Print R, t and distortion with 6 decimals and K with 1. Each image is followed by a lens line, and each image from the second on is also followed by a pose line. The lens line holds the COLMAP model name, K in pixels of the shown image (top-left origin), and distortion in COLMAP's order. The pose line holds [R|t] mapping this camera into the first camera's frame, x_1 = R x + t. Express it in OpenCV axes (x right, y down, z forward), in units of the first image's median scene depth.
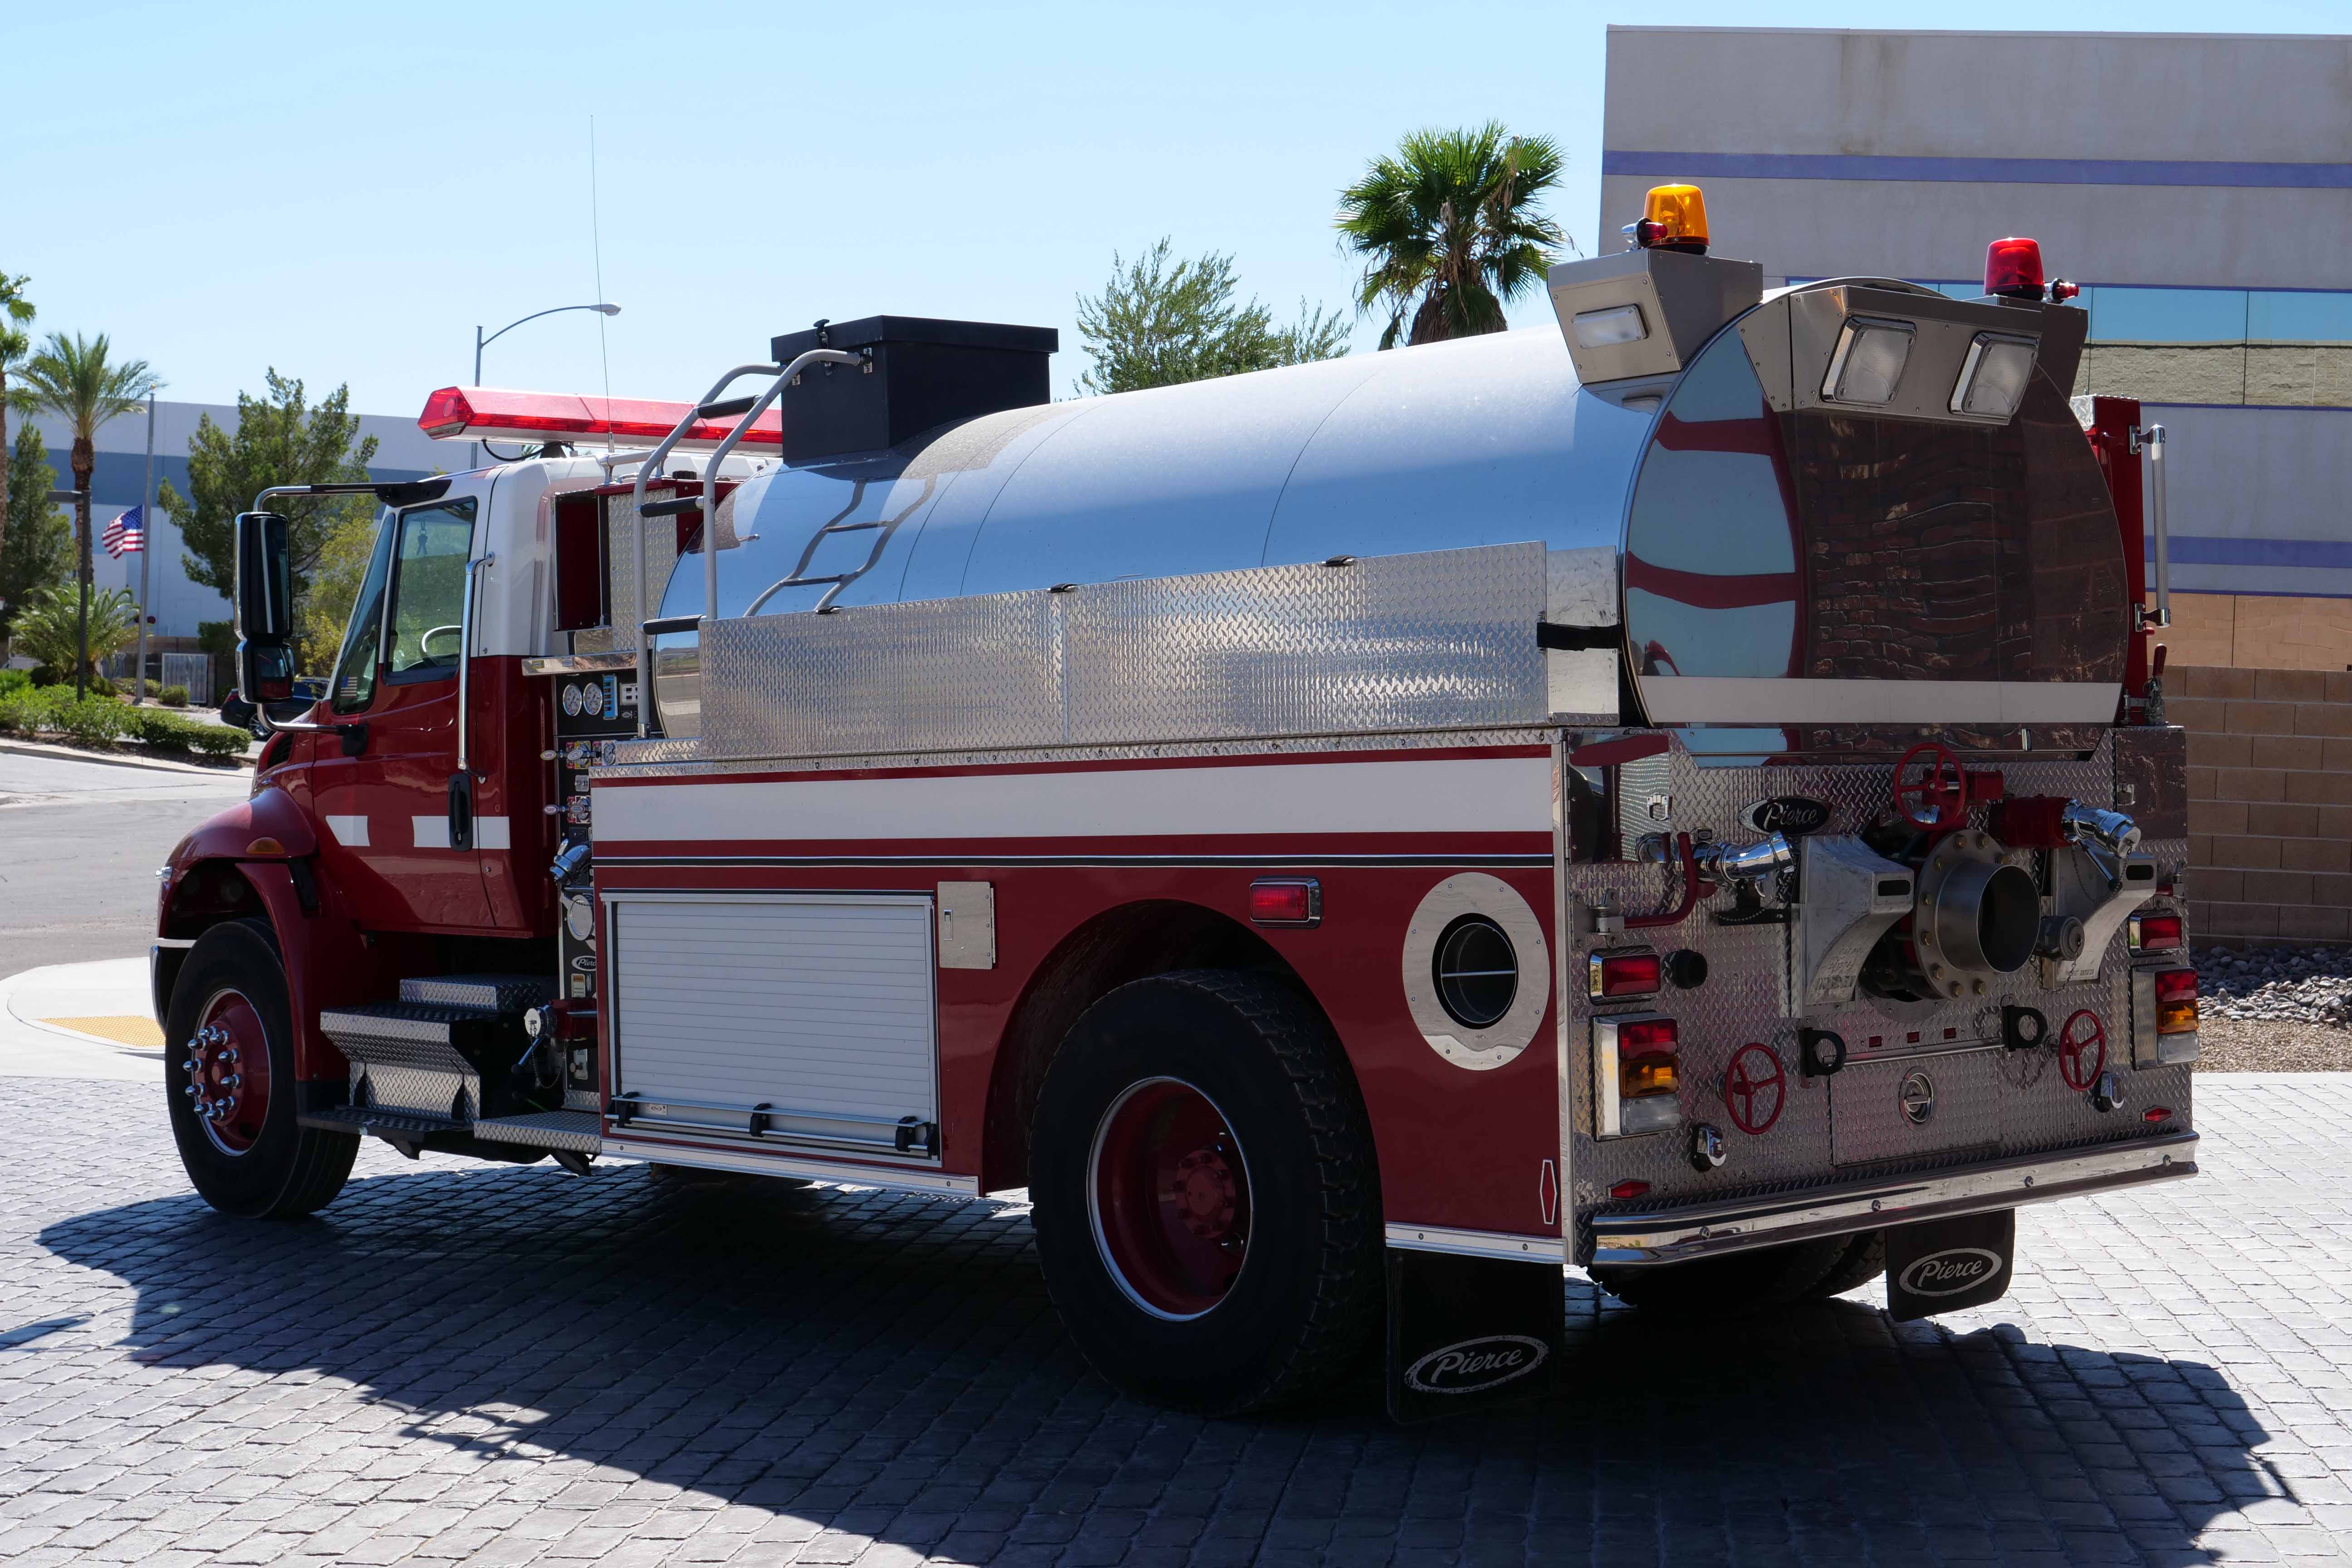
lens RADIAL K [[3352.2, 0, 1176.0], [0, 3352.2, 784.0], [0, 0, 1]] dist [-0.015716, 0.037405]
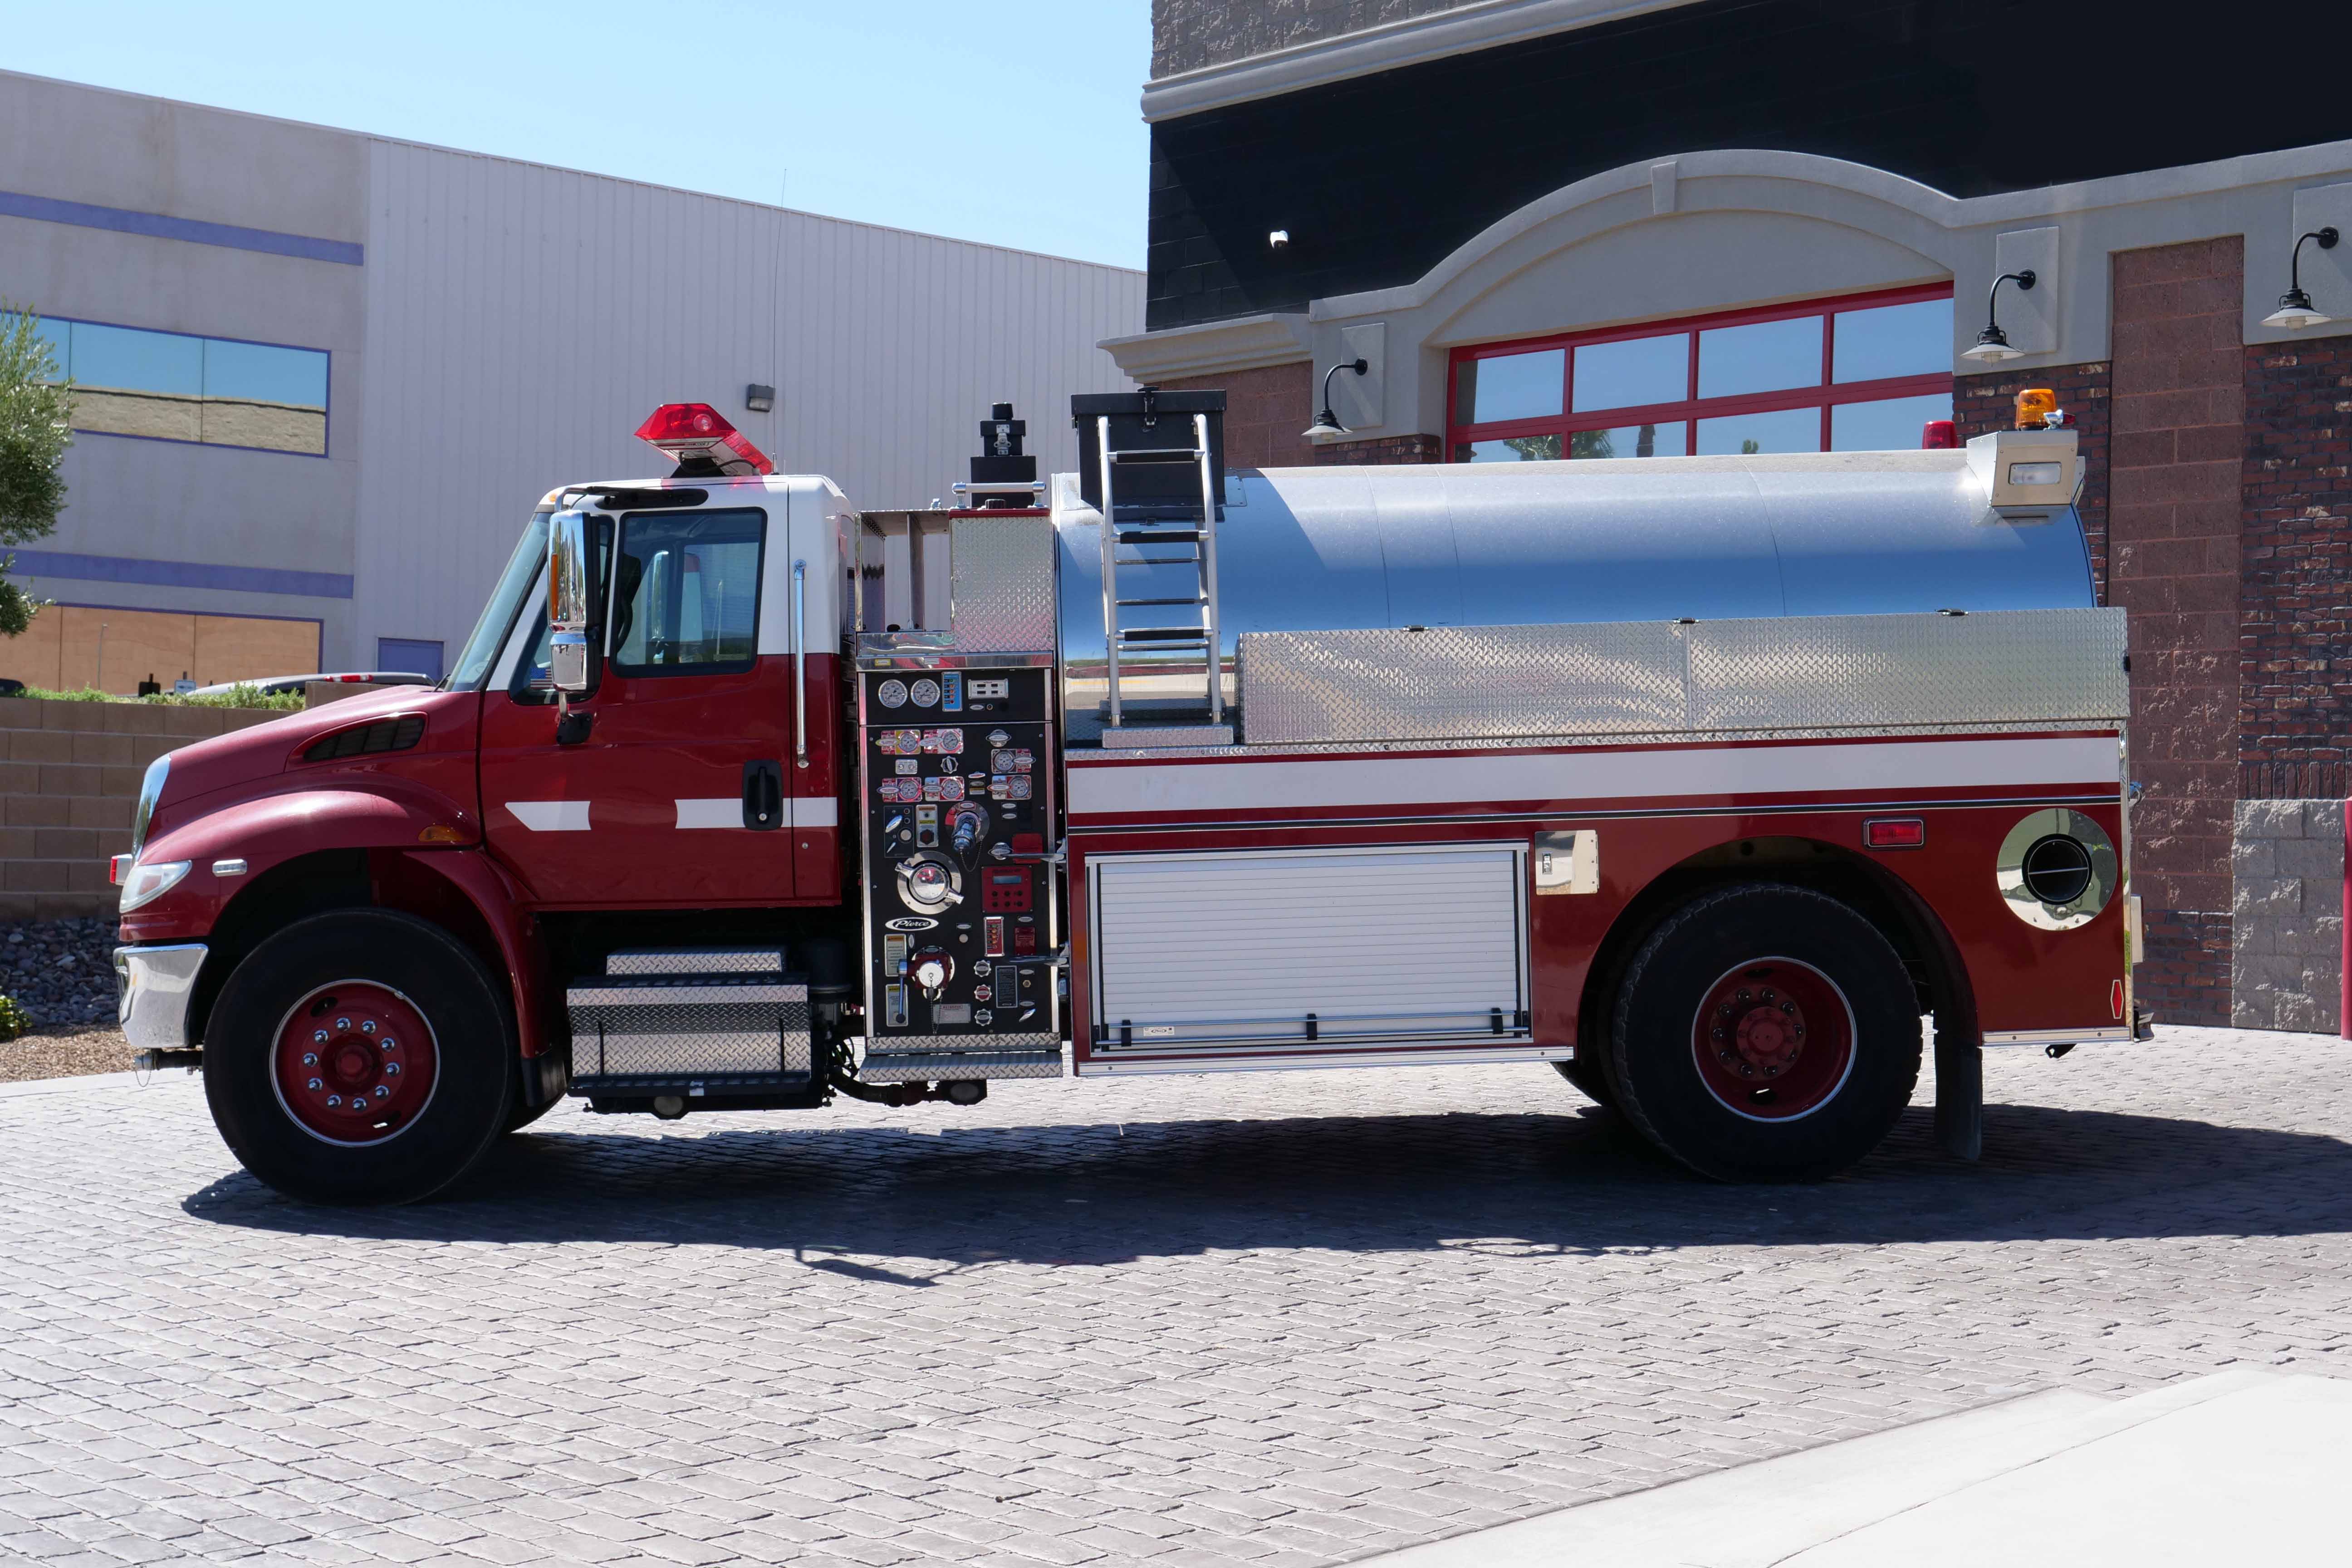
lens RADIAL K [[3352.2, 0, 1176.0], [0, 3352.2, 784.0], [0, 0, 1]] dist [-0.015716, 0.037405]
pose [[0.653559, -0.009070, 0.756822, -1.059755], [0.011508, 0.999932, 0.002046, 0.004655], [-0.756788, 0.007372, 0.653618, 0.195918]]
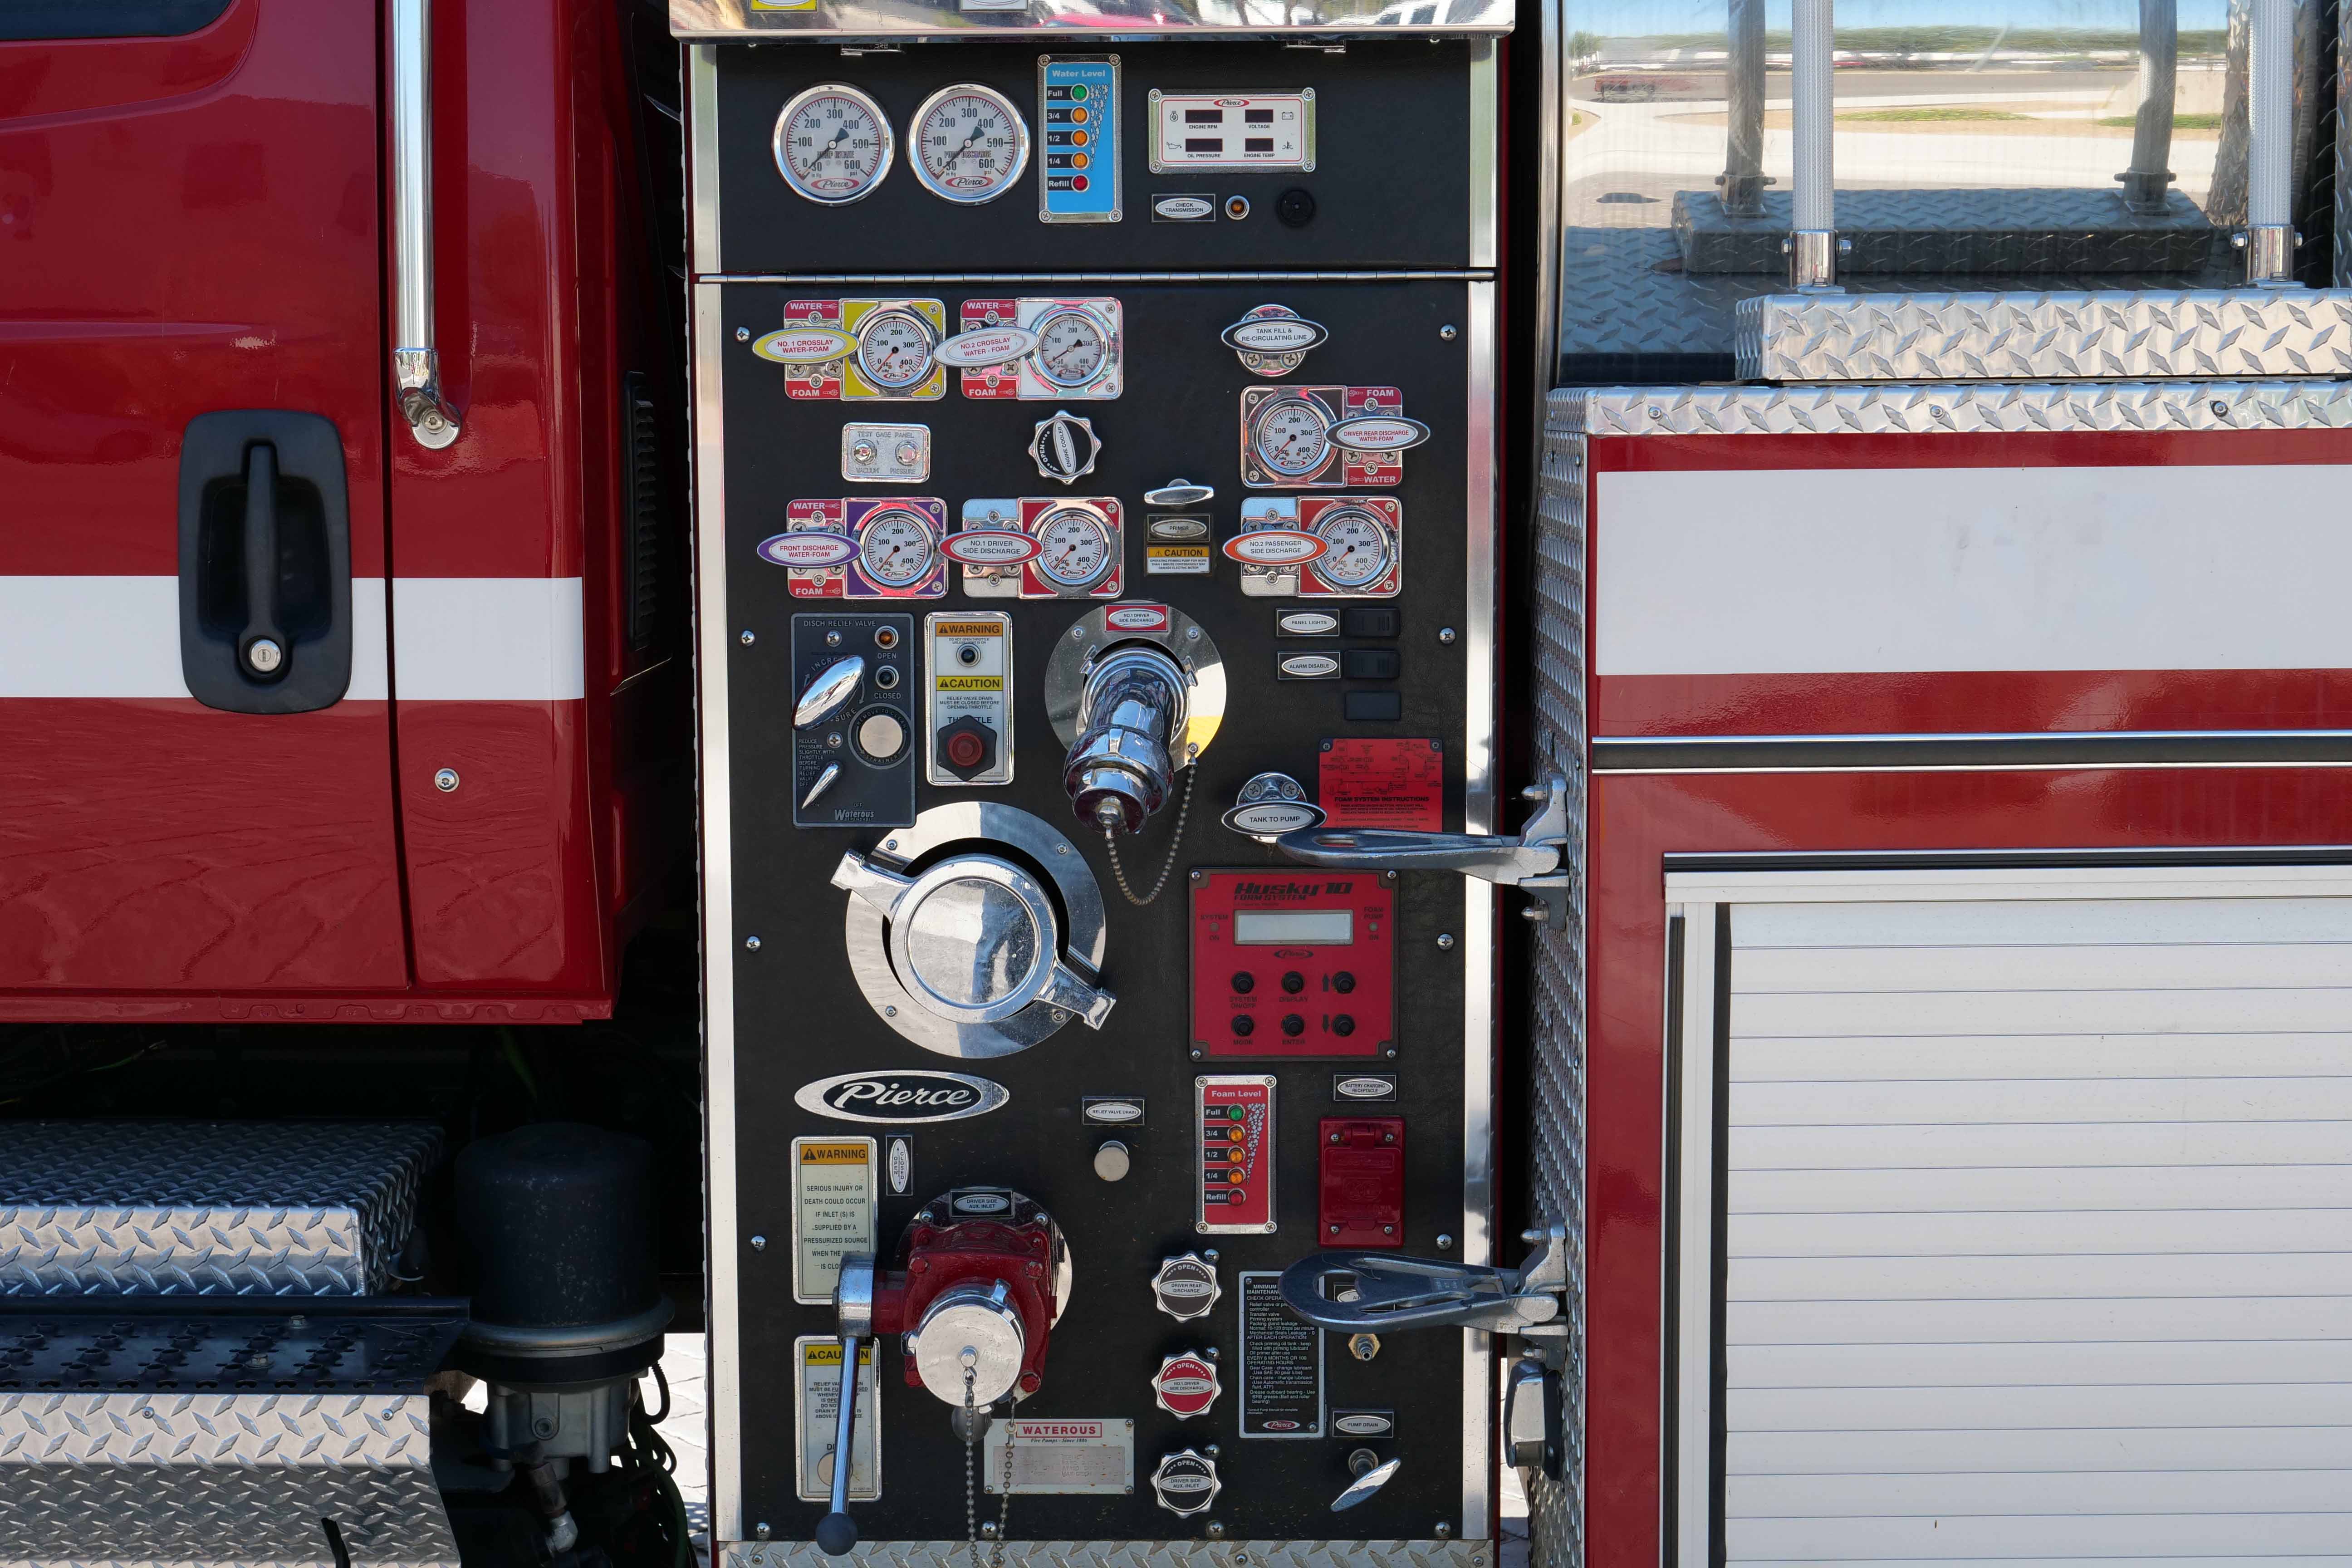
lens RADIAL K [[3564.5, 0, 1176.0], [0, 3564.5, 784.0], [0, 0, 1]] dist [-0.002300, -0.004628]
pose [[0.678499, -0.058012, 0.732307, -0.406189], [-0.007136, 0.996309, 0.085537, 0.001767], [-0.734567, -0.063262, 0.675581, 0.843542]]
